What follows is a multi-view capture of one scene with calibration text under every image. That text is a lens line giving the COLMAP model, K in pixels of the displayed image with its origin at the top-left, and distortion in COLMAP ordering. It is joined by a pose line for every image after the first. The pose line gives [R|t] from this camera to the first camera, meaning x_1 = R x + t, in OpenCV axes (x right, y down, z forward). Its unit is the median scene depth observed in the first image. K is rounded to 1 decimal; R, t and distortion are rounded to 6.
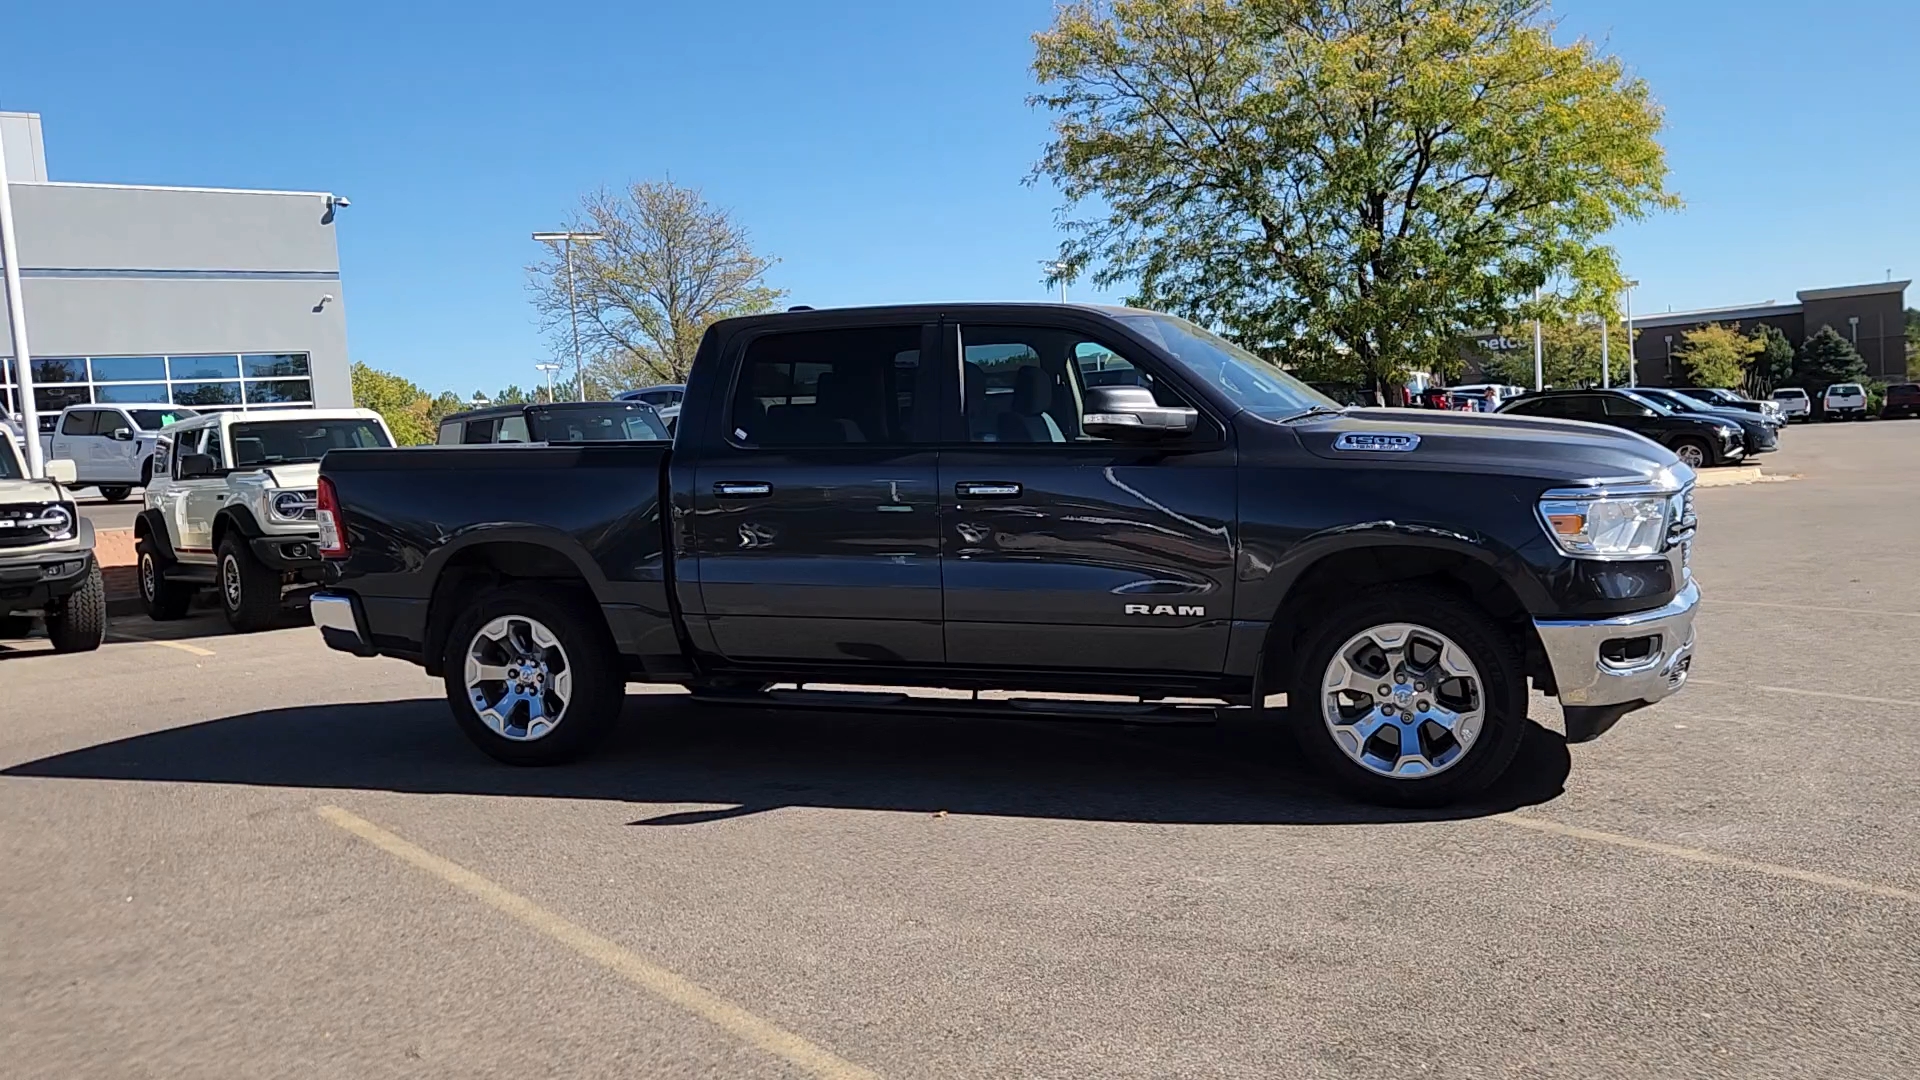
lens RADIAL K [[1619.8, 0, 948.0], [0, 1619.8, 565.6], [0, 0, 1]] dist [0.032042, -0.018246]
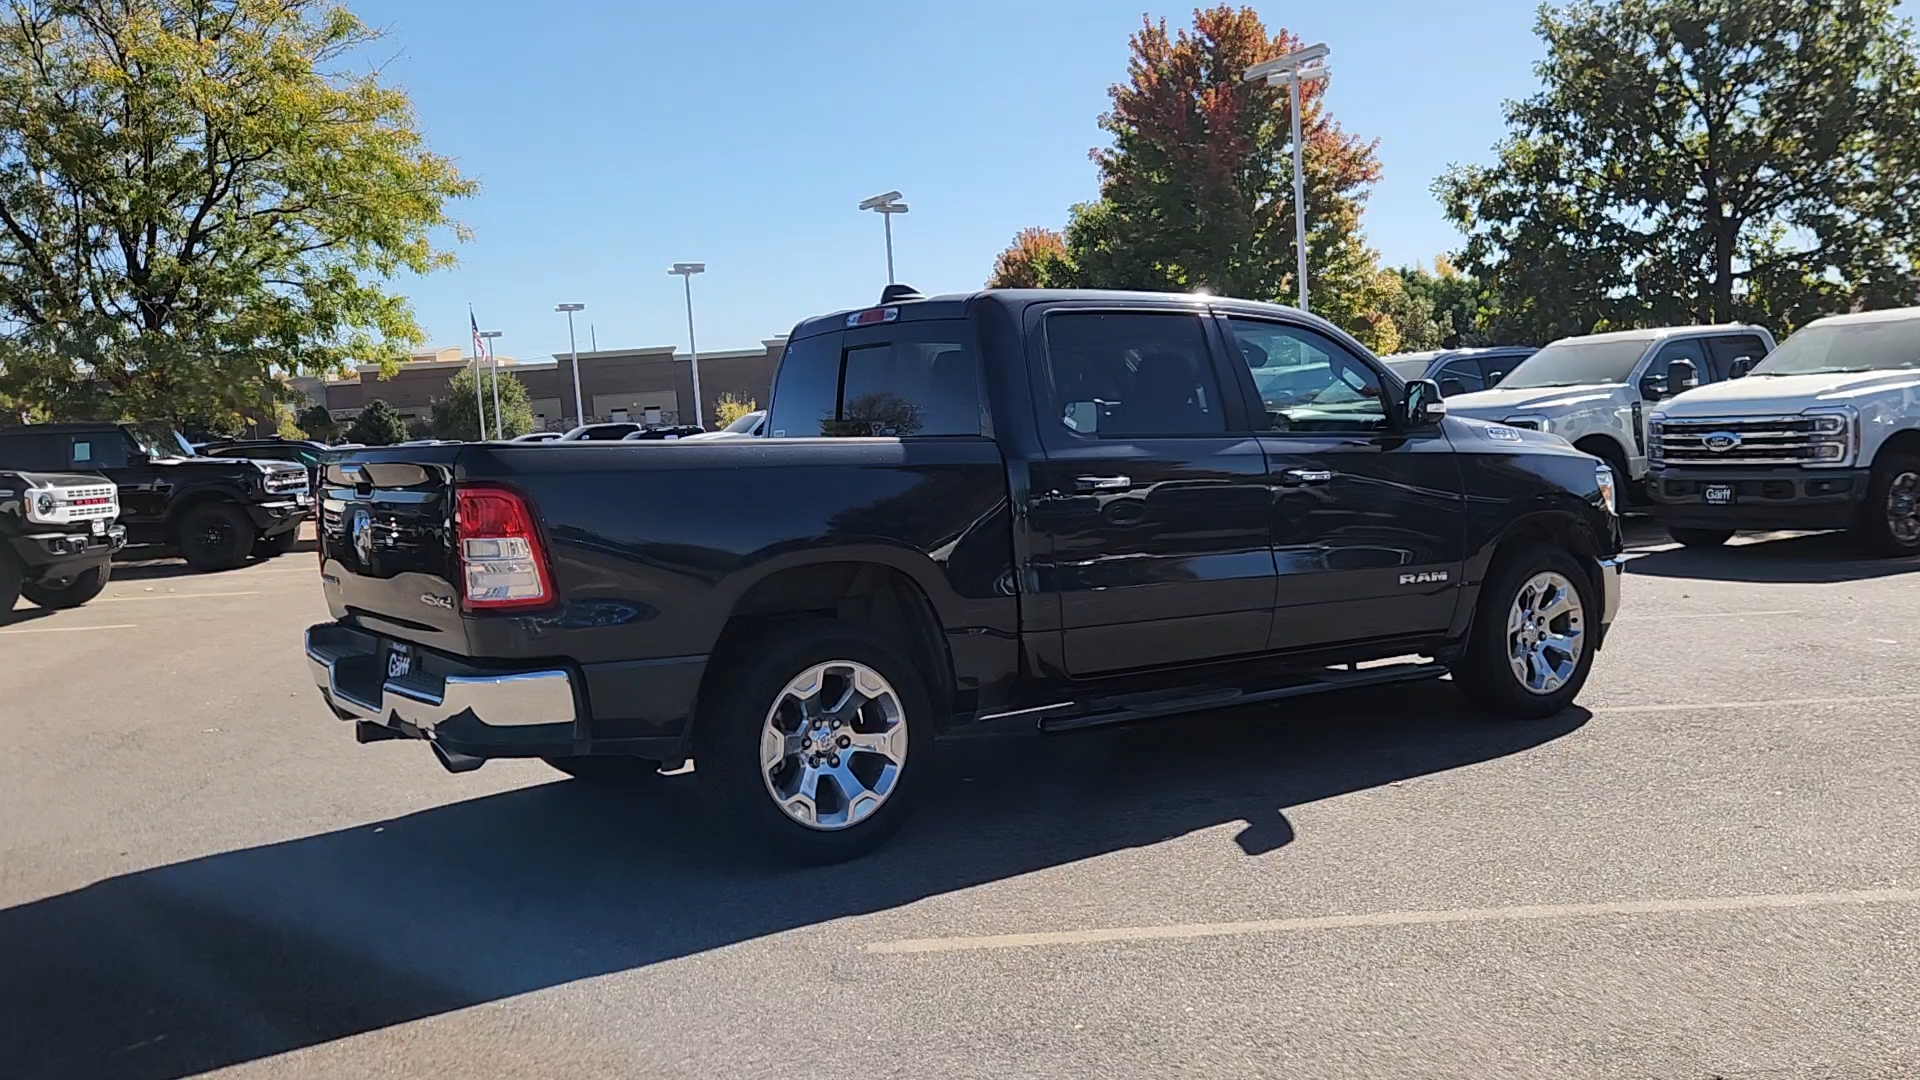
lens RADIAL K [[1619.8, 0, 948.0], [0, 1619.8, 565.6], [0, 0, 1]] dist [0.032042, -0.018246]
pose [[0.567480, -0.050509, 0.821836, -0.825005], [0.083588, 0.996494, 0.003525, -0.011099], [-0.819133, 0.066696, 0.569713, 0.513048]]
